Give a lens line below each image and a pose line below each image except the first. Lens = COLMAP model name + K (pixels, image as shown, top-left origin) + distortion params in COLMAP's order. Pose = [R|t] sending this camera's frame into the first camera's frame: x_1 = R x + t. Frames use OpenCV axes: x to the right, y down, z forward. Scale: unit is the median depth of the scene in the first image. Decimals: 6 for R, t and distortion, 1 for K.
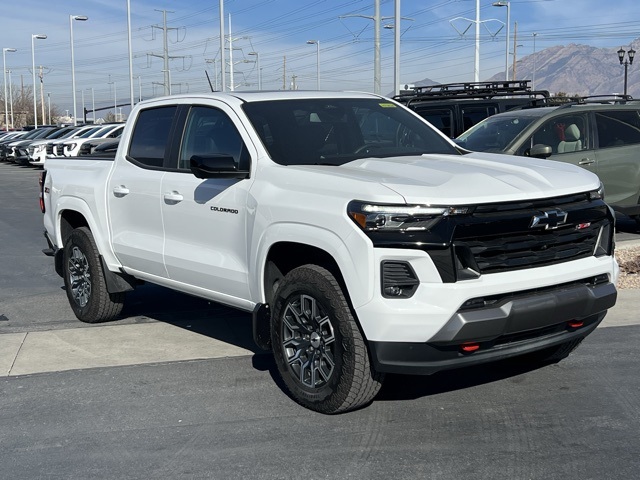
lens RADIAL K [[931.6, 0, 320.0], [0, 931.6, 240.0], [0, 0, 1]] dist [0.124567, -0.083145]
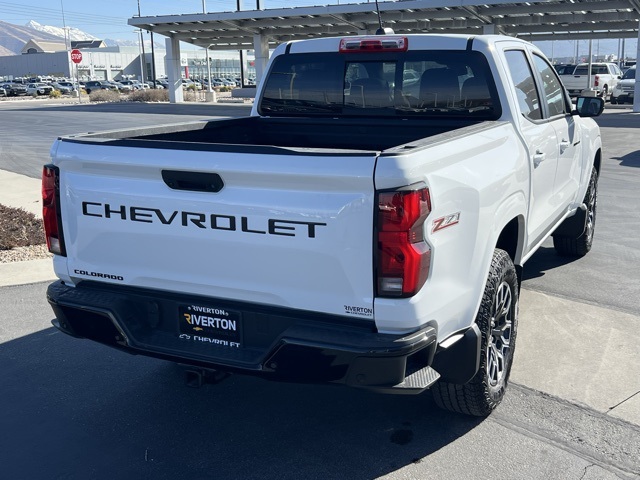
lens RADIAL K [[771.1, 0, 320.0], [0, 771.1, 240.0], [0, 0, 1]] dist [0.166007, -0.458553]
pose [[-0.496955, -0.145251, 0.855534, -0.870119], [0.136245, 0.960605, 0.242230, -0.213494], [-0.857014, 0.236939, -0.457588, 1.875911]]
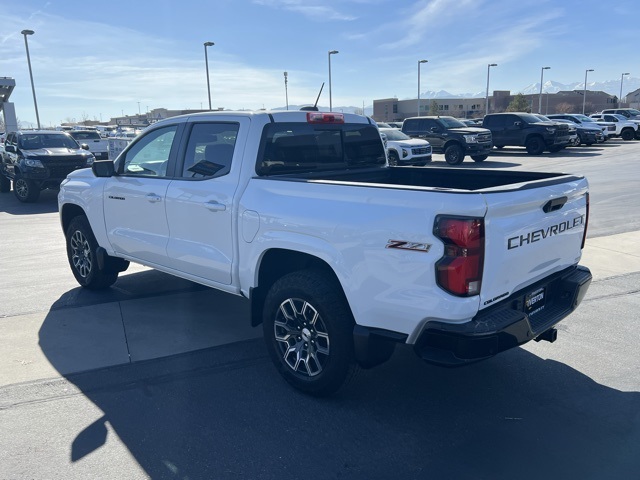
lens RADIAL K [[523.2, 0, 320.0], [0, 523.2, 240.0], [0, 0, 1]] dist [0.071360, -0.088812]
pose [[-0.979000, 0.085711, -0.184967, -0.006886], [0.021344, 0.945429, 0.325128, -0.284187], [0.202740, 0.314352, -0.927404, 2.170501]]
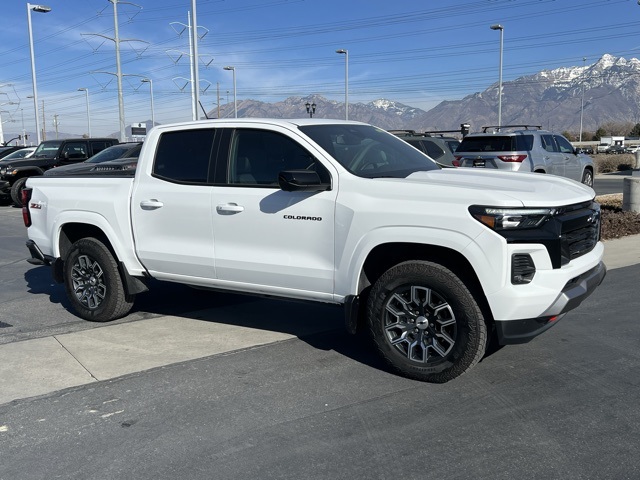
lens RADIAL K [[642.7, 0, 320.0], [0, 642.7, 240.0], [0, 0, 1]] dist [0.099222, -0.236318]
pose [[0.933075, -0.048984, 0.356330, -0.390559], [0.044840, 0.998796, 0.019885, -0.020437], [-0.356875, -0.002576, 0.934149, 0.252166]]
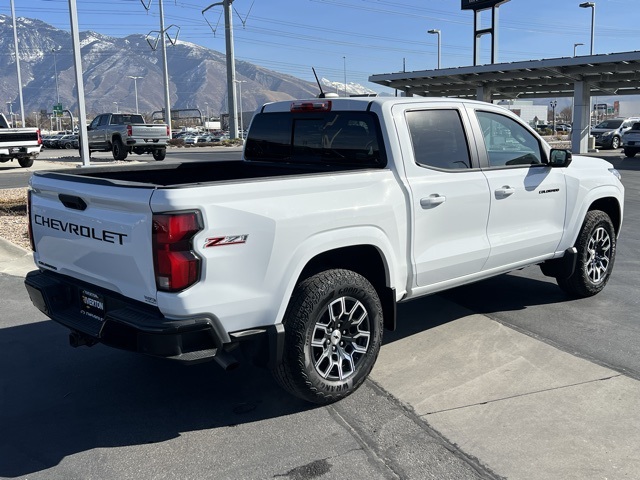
lens RADIAL K [[705.2, 0, 320.0], [0, 705.2, 240.0], [0, 0, 1]] dist [0.125889, -0.331284]
pose [[-0.168543, -0.126913, 0.977490, -1.111810], [0.136965, 0.979041, 0.150731, -0.170973], [-0.976132, 0.159287, -0.147627, 1.561701]]
